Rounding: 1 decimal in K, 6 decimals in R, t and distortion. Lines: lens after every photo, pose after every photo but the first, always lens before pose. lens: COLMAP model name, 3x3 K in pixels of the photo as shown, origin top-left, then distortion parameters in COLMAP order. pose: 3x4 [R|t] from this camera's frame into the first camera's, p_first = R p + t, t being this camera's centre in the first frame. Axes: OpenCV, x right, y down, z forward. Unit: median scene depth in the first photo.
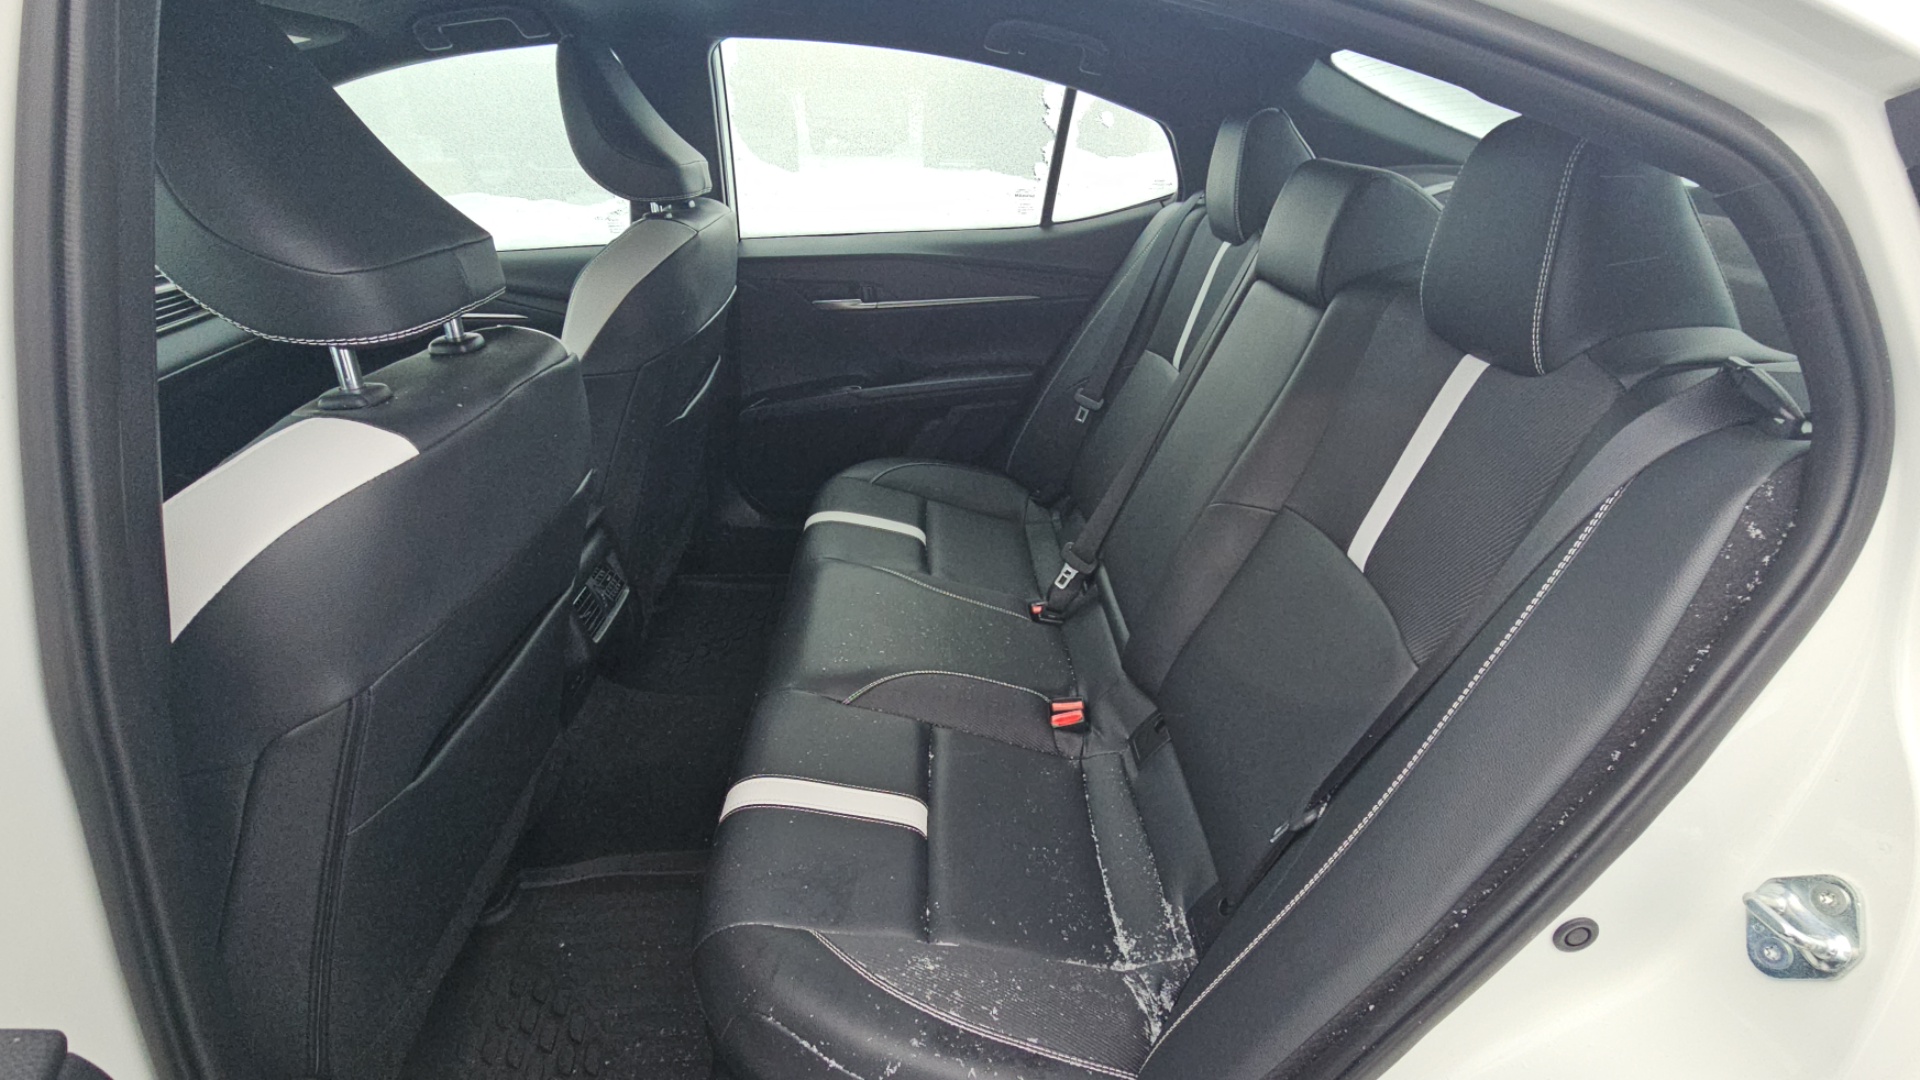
lens RADIAL K [[852.3, 0, 980.0], [0, 852.3, 545.1], [0, 0, 1]] dist [0.005676, -0.004188]
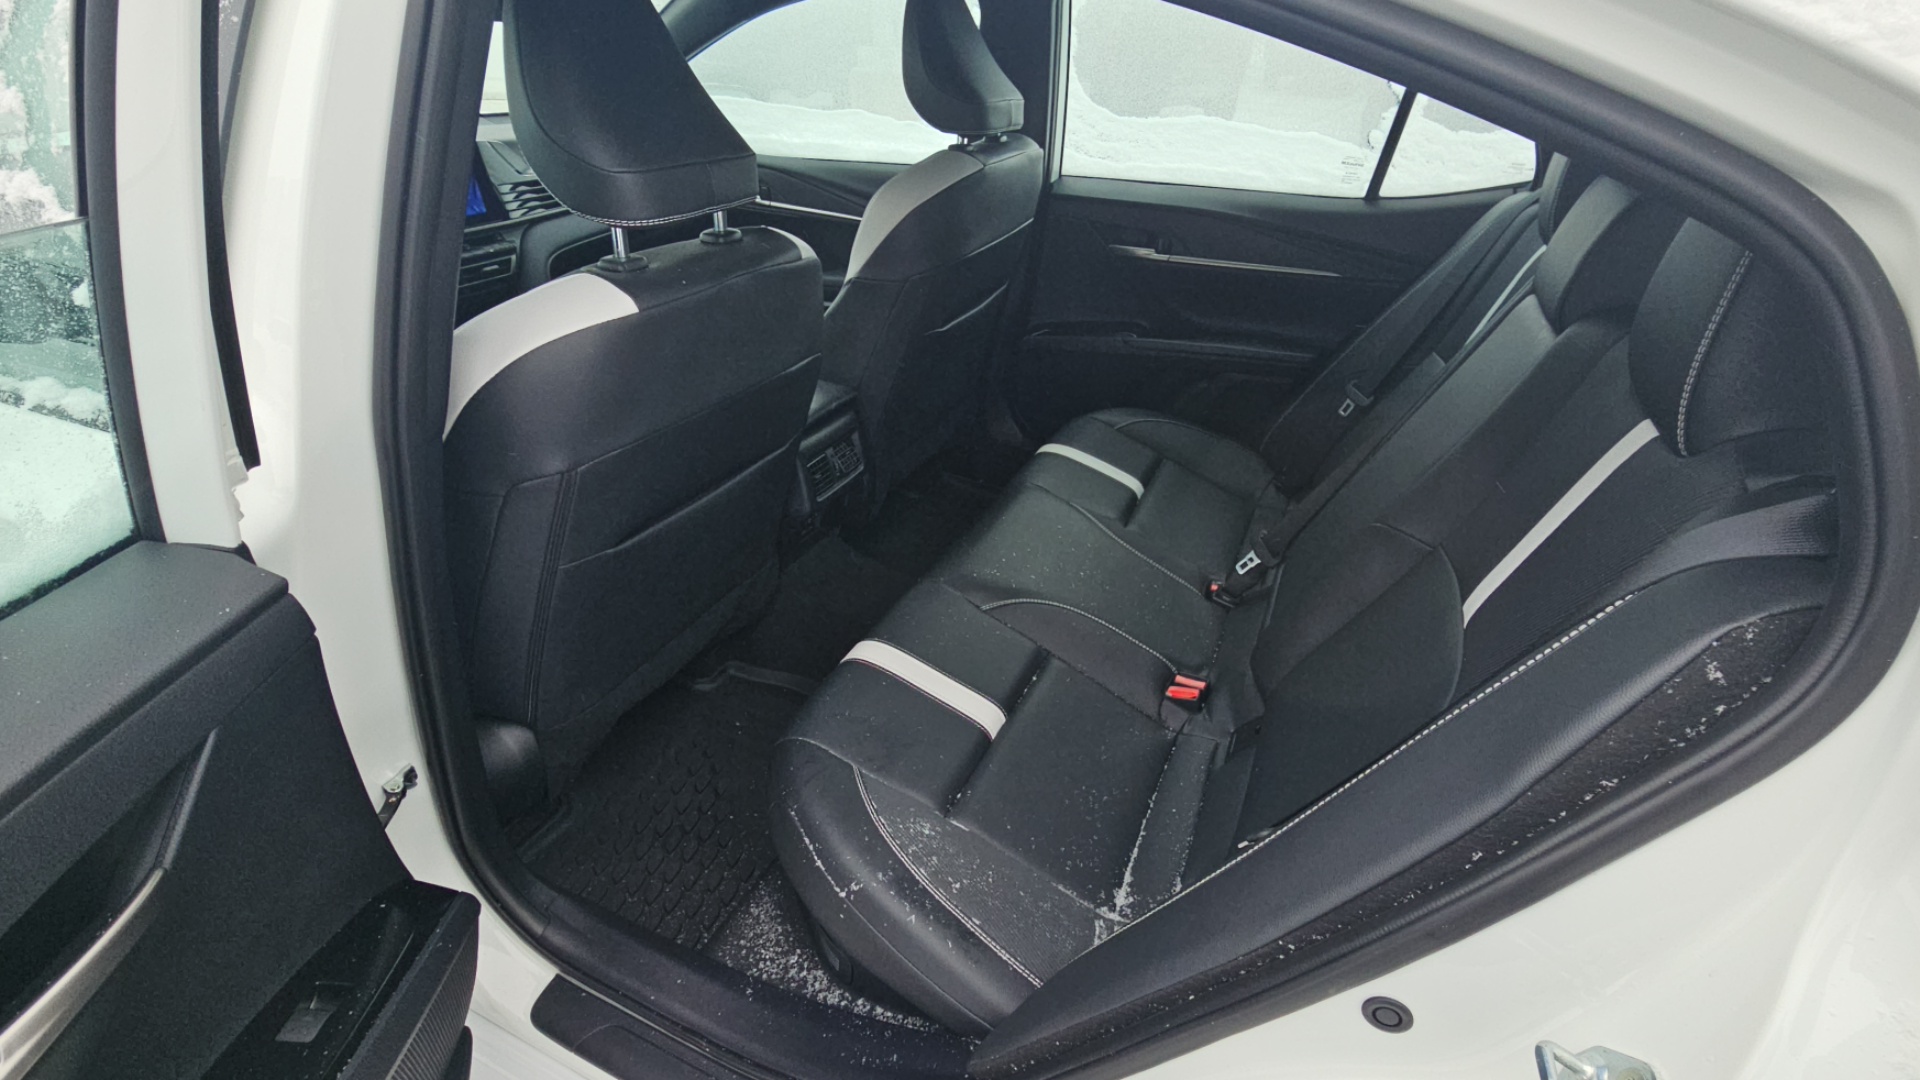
lens RADIAL K [[852.3, 0, 980.0], [0, 852.3, 545.1], [0, 0, 1]] dist [0.005676, -0.004188]
pose [[0.887927, 0.276213, -0.367821, 0.221888], [-0.251689, 0.961057, 0.114116, -0.021339], [0.385018, -0.008750, 0.922868, -0.027980]]
